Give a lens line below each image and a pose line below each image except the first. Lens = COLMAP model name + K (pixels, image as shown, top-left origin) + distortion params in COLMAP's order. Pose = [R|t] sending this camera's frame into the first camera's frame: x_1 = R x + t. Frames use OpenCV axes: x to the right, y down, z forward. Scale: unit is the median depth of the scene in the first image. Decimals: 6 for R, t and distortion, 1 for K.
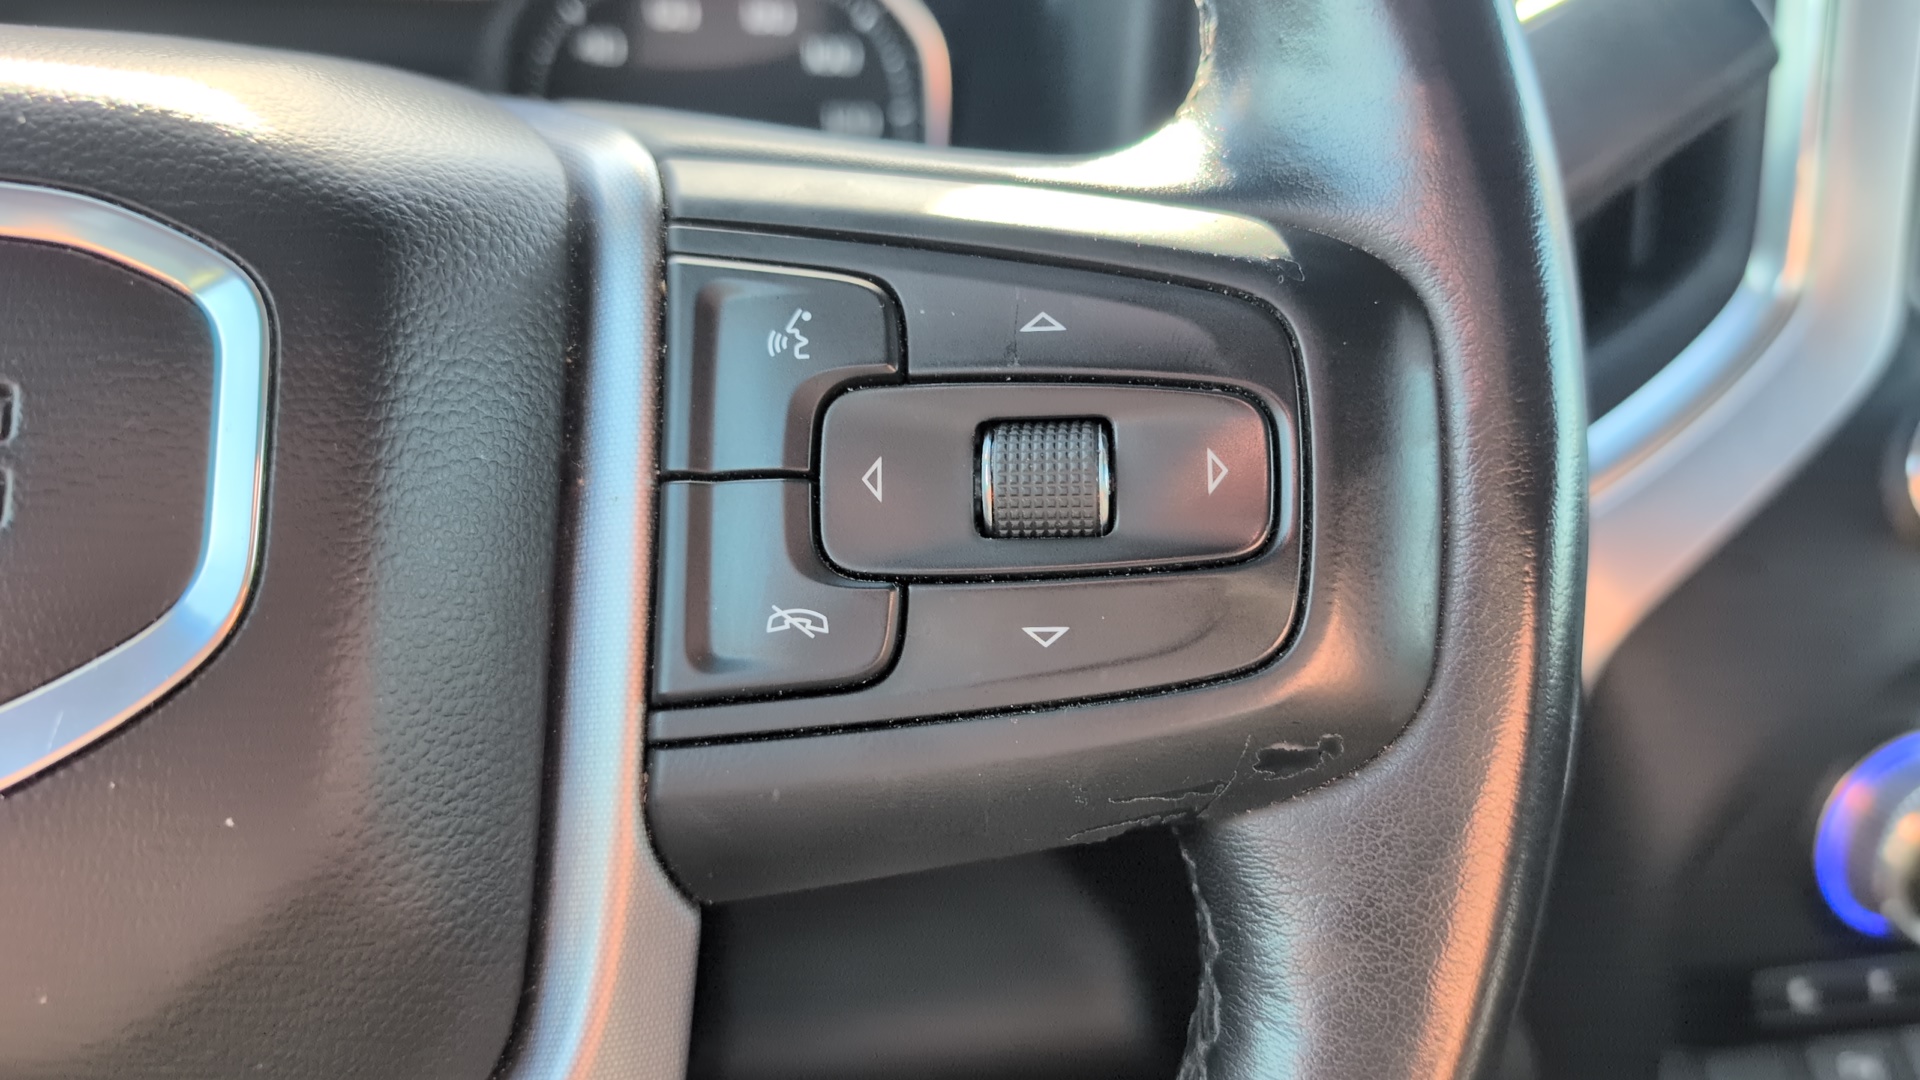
lens RADIAL K [[1651.7, 0, 951.9], [0, 1651.7, 534.0], [0, 0, 1]] dist [0.010185, 0.000558]
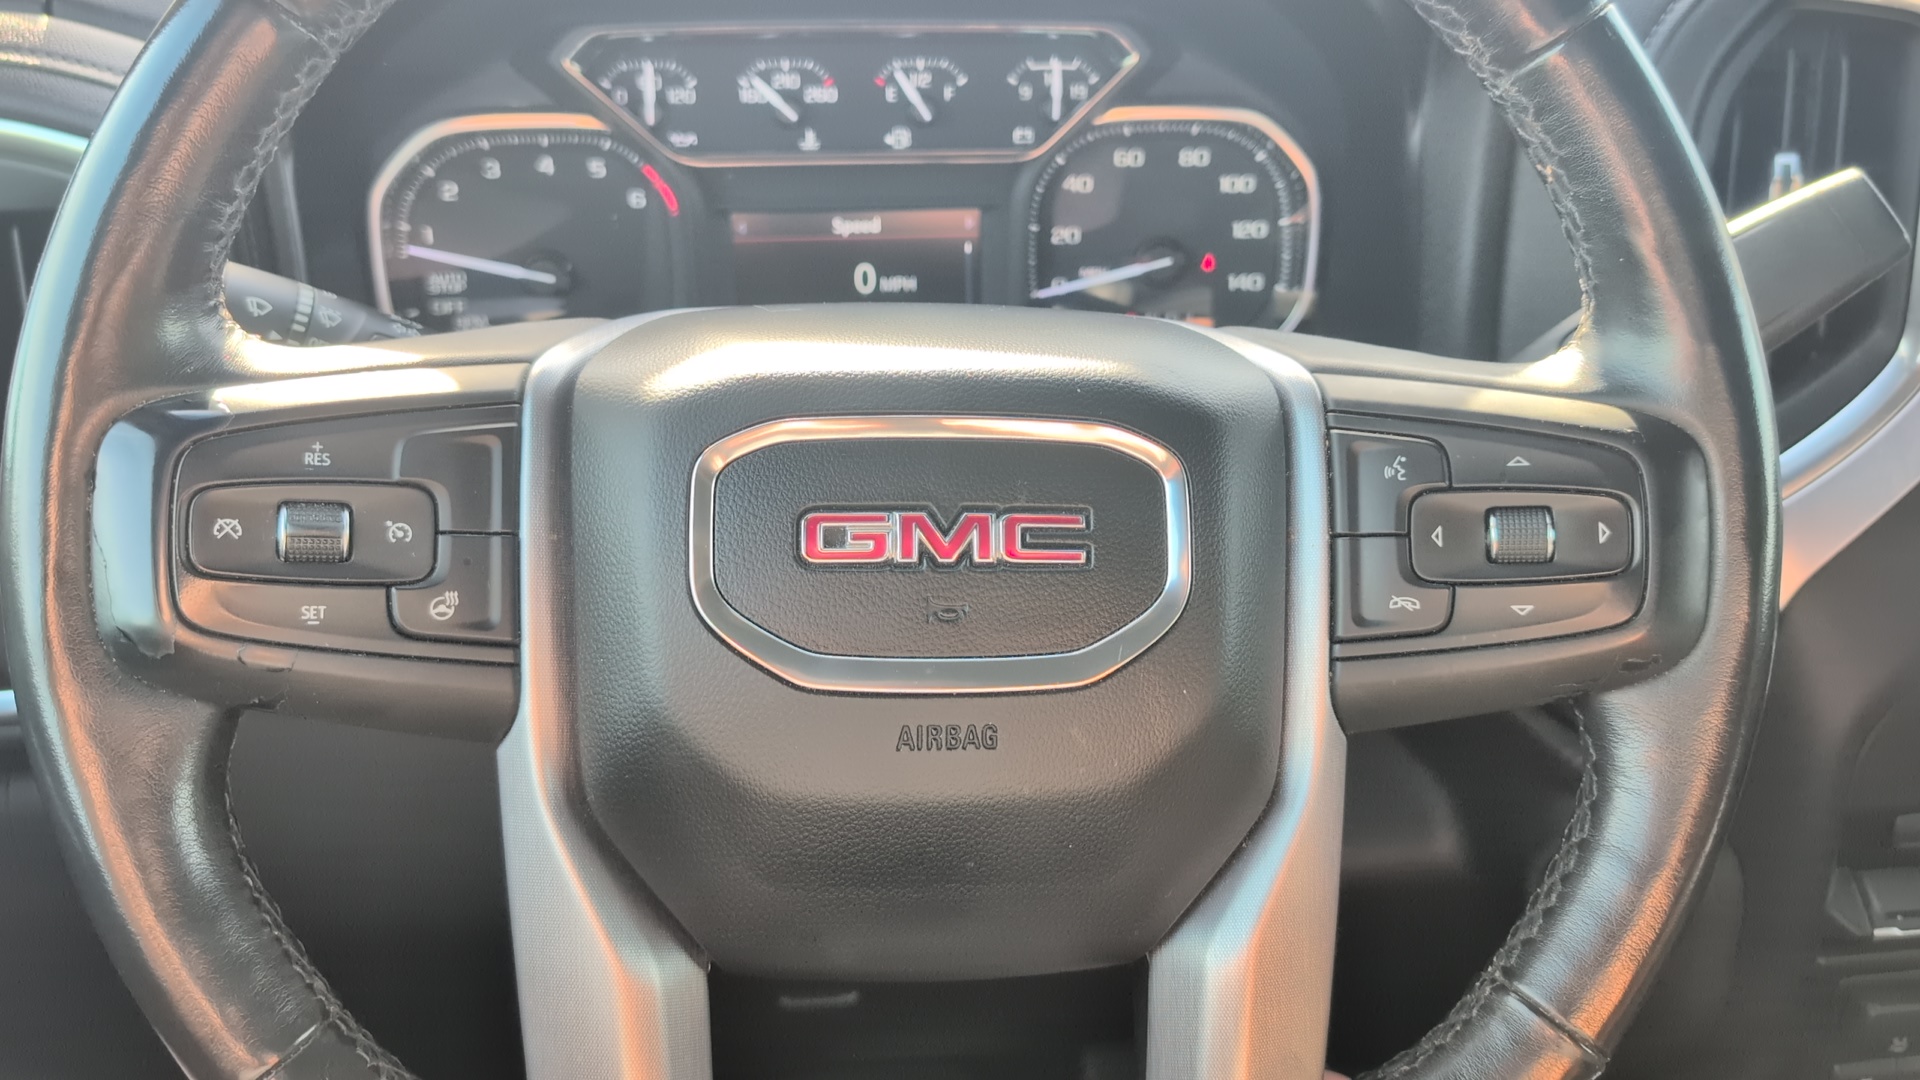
lens RADIAL K [[1726.6, 0, 952.4], [0, 1726.6, 544.7], [0, 0, 1]] dist [0.000941, -0.003259]
pose [[0.997051, -0.007825, -0.076337, -0.500769], [0.012273, 0.998243, 0.057976, -0.159191], [0.075749, -0.058742, 0.995395, -1.272102]]
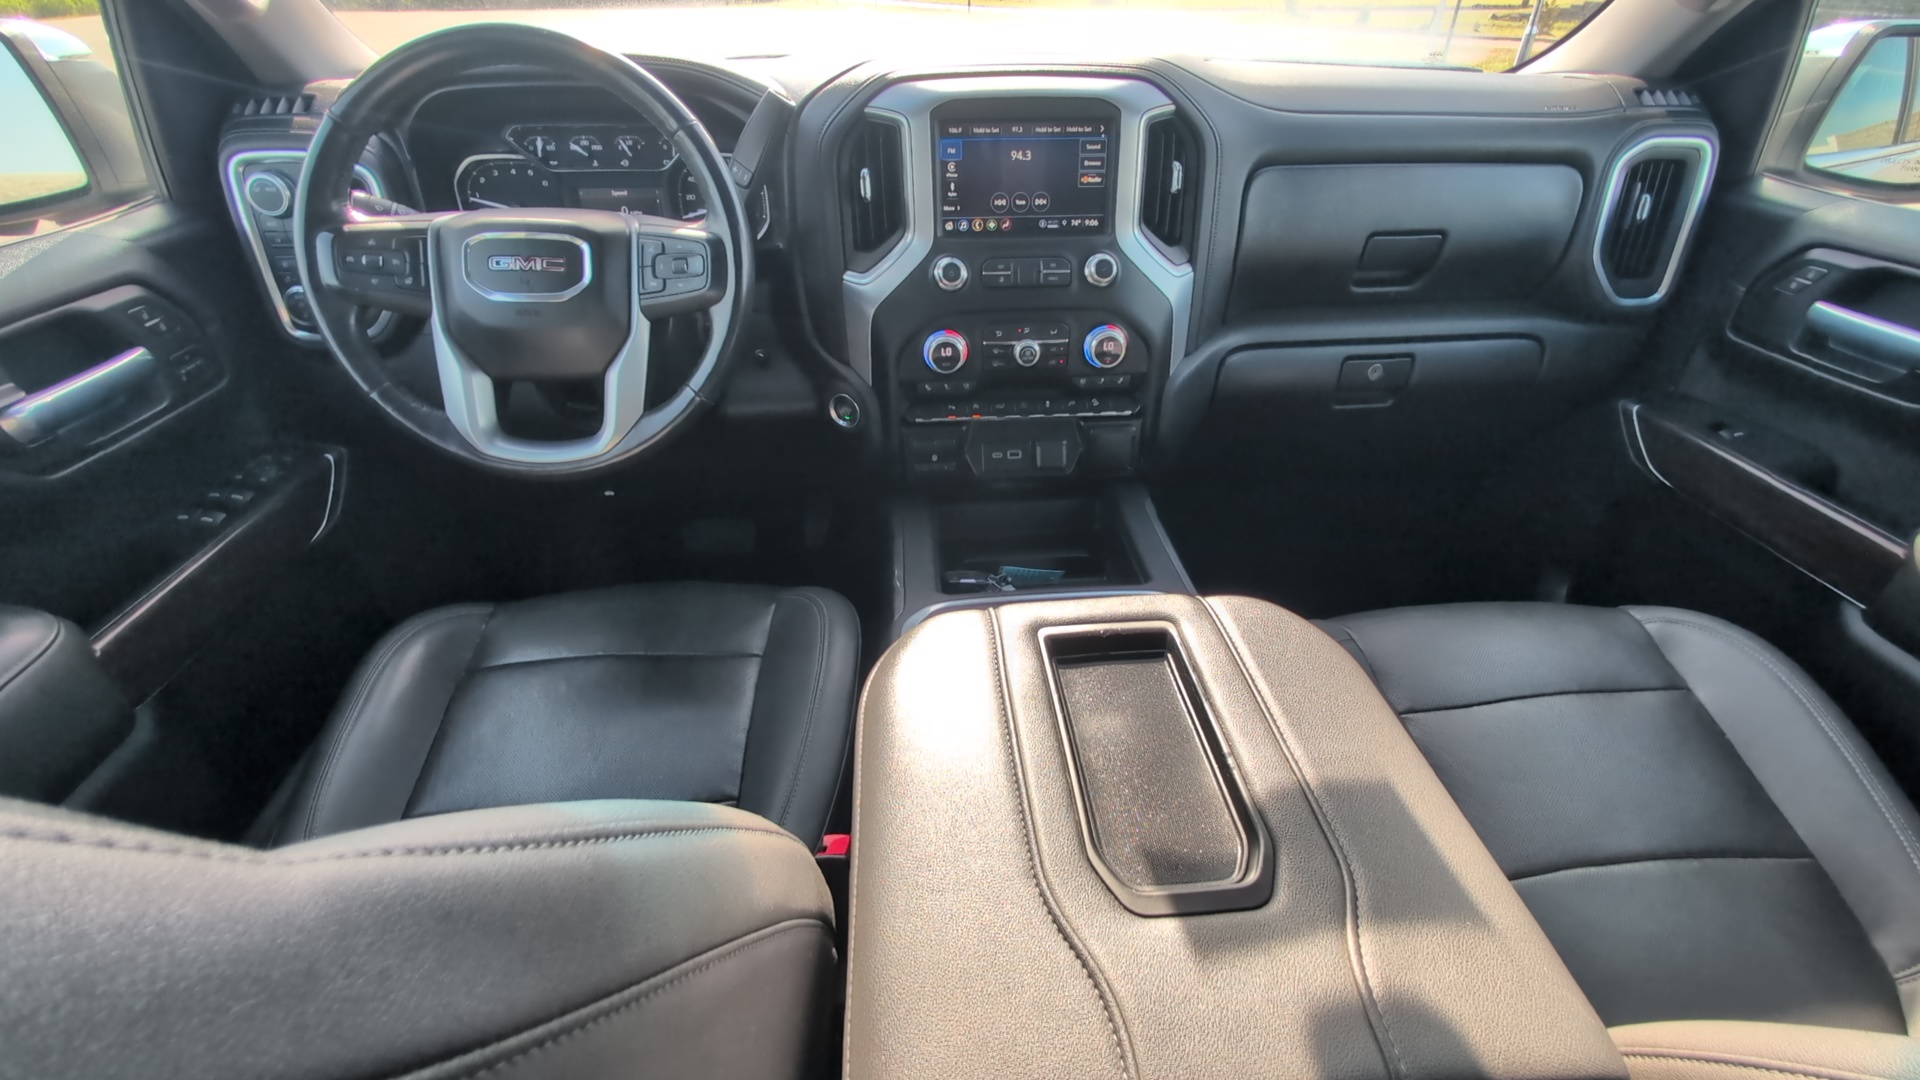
lens RADIAL K [[839.6, 0, 960.0], [0, 839.6, 540.0], [0, 0, 1]] dist [-0.001689, -0.000113]
pose [[0.997118, 0.011196, -0.075039, 1.825579], [0.007123, 0.970866, 0.239516, 0.307493], [0.075534, -0.239360, 0.967988, -3.417965]]
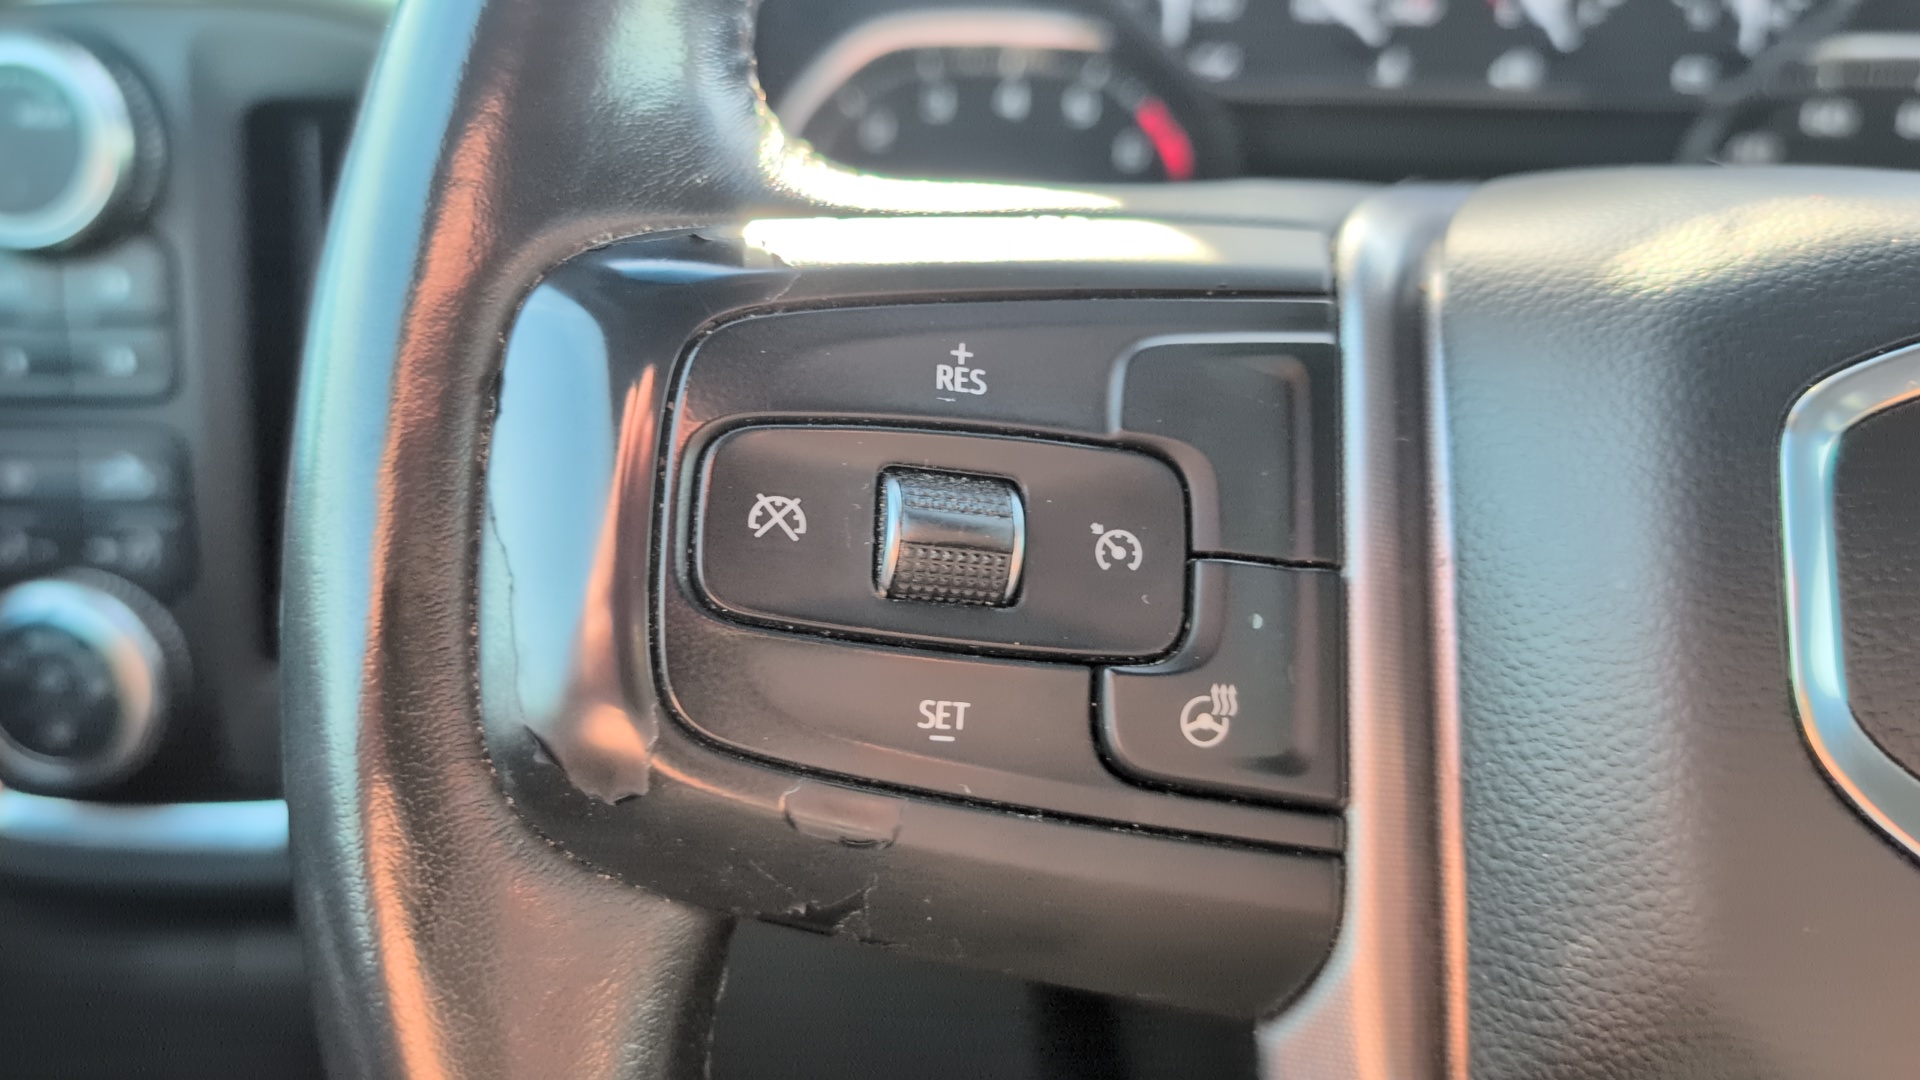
lens RADIAL K [[1595.6, 0, 910.2], [0, 1595.6, 541.2], [0, 0, 1]] dist [0.071169, -0.000055]
pose [[0.985010, 0.028194, -0.170177, -1.305024], [-0.031805, 0.999322, -0.018531, -0.043326], [0.169539, 0.023666, 0.985239, -0.112236]]
